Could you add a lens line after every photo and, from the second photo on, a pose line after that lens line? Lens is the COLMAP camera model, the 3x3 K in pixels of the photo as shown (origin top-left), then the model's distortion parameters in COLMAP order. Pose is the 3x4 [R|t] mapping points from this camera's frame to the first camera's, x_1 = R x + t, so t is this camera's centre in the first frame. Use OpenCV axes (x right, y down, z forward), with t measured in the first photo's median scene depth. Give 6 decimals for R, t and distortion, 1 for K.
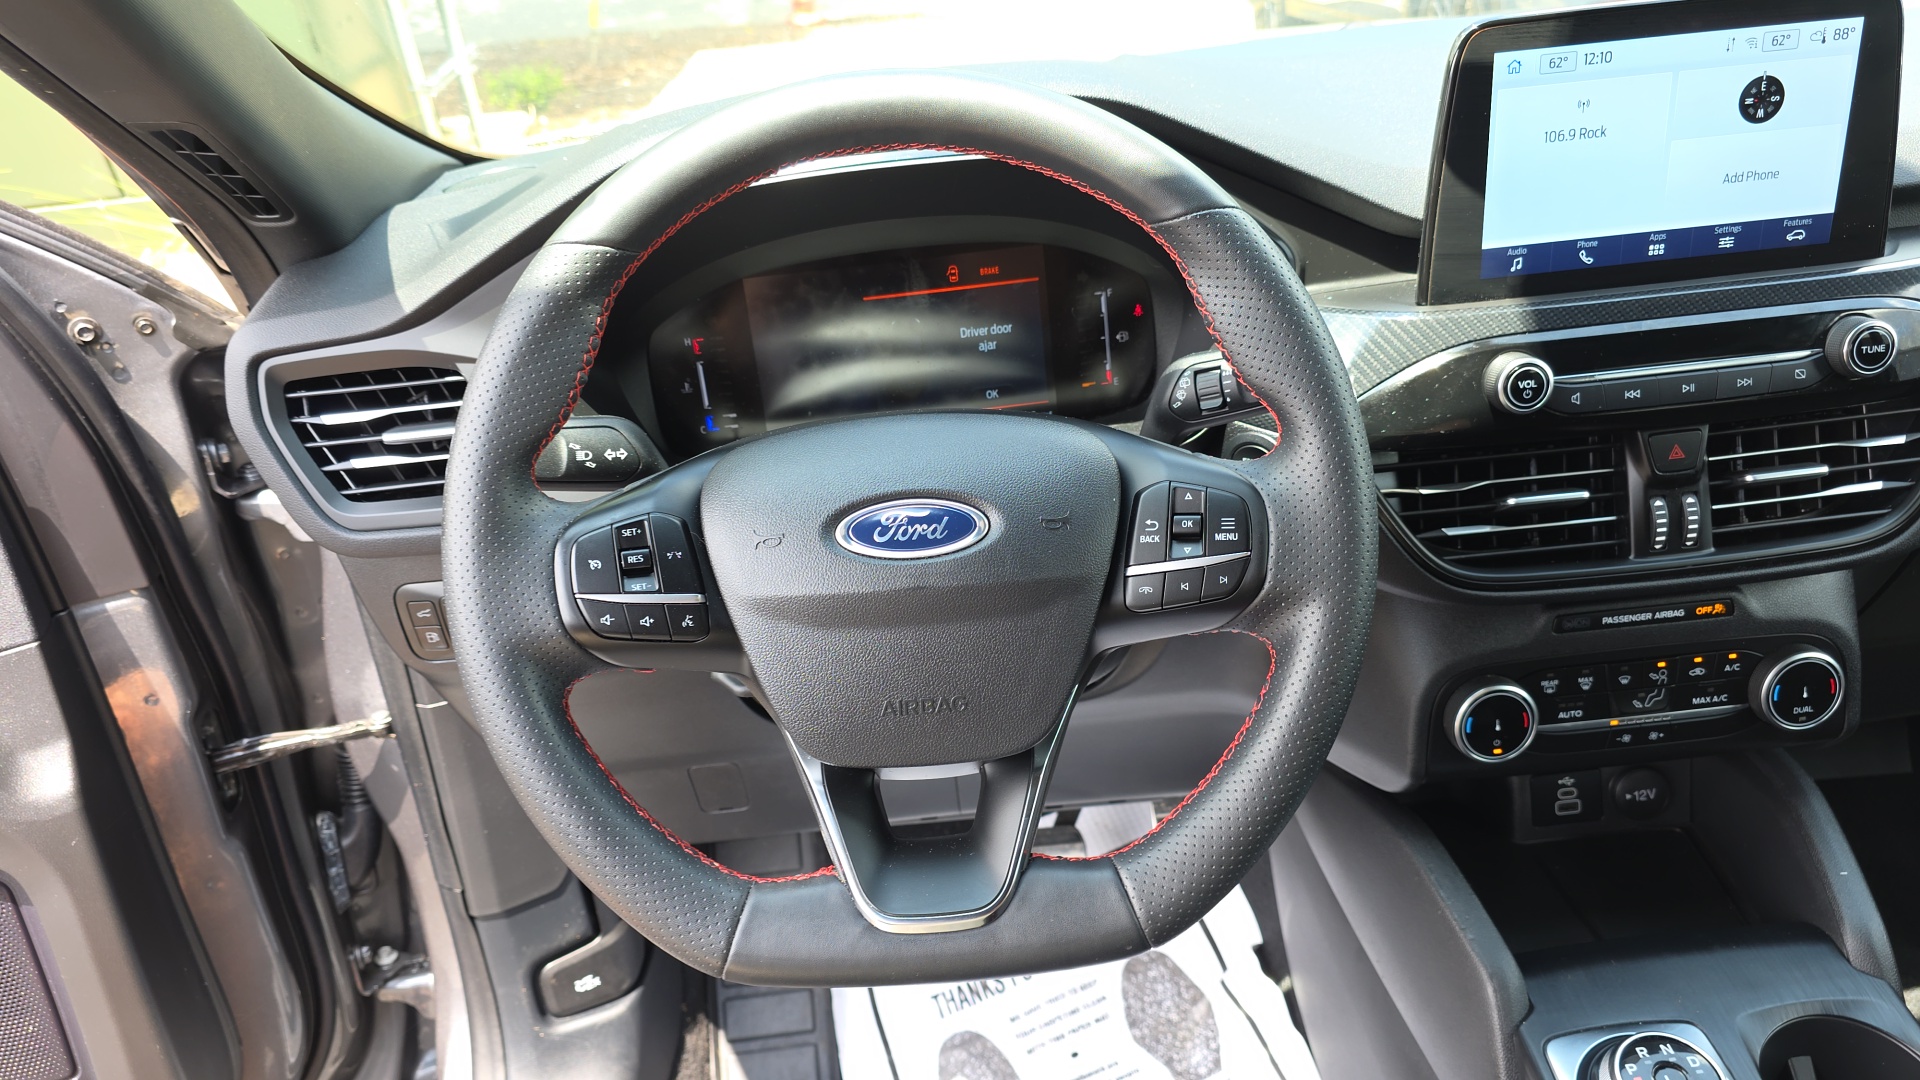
lens RADIAL K [[1319.3, 0, 965.8], [0, 1319.3, 545.2], [0, 0, 1]] dist [0.032330, -0.043963]
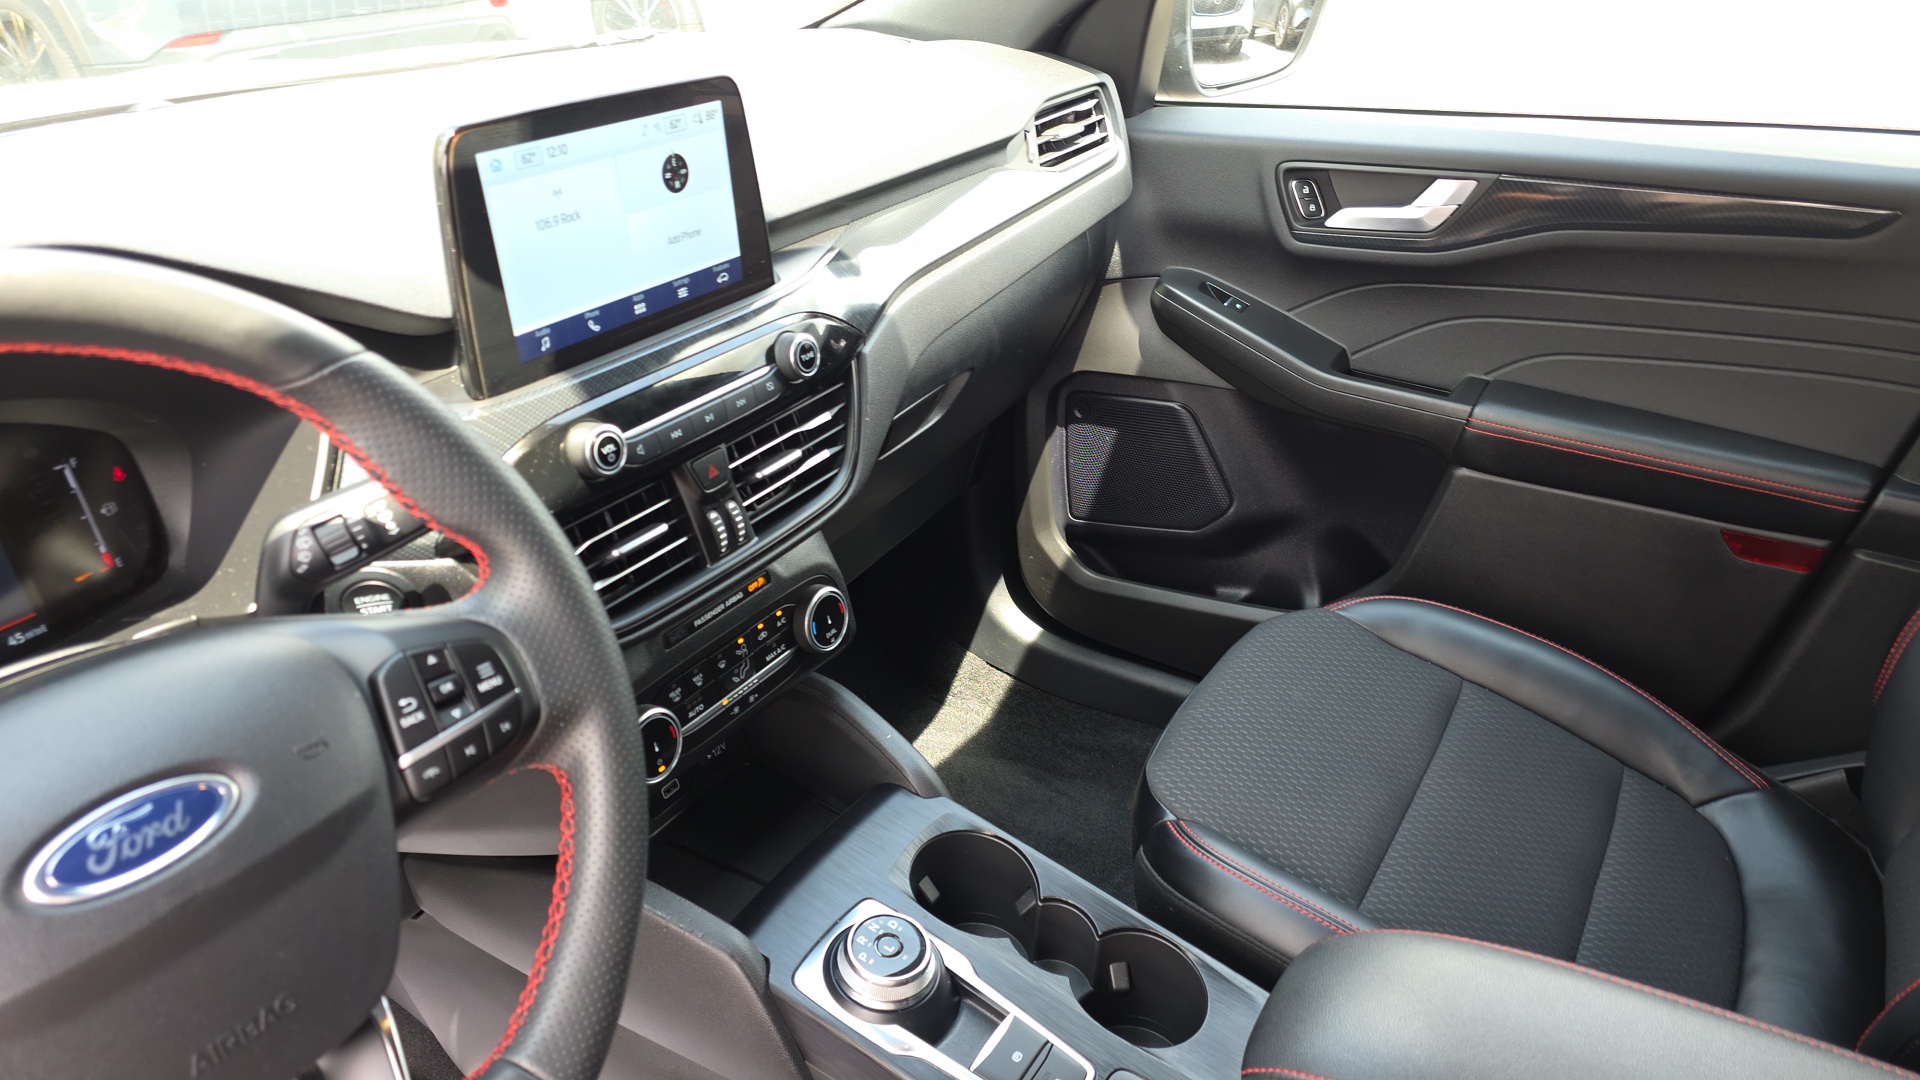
lens RADIAL K [[1288.6, 0, 939.8], [0, 1288.6, 542.2], [0, 0, 1]] dist [0.080916, -0.089430]
pose [[0.592405, -0.307456, 0.744666, -0.223958], [0.314868, 0.939157, 0.137269, -0.104391], [-0.741562, 0.153152, 0.653169, 0.103345]]
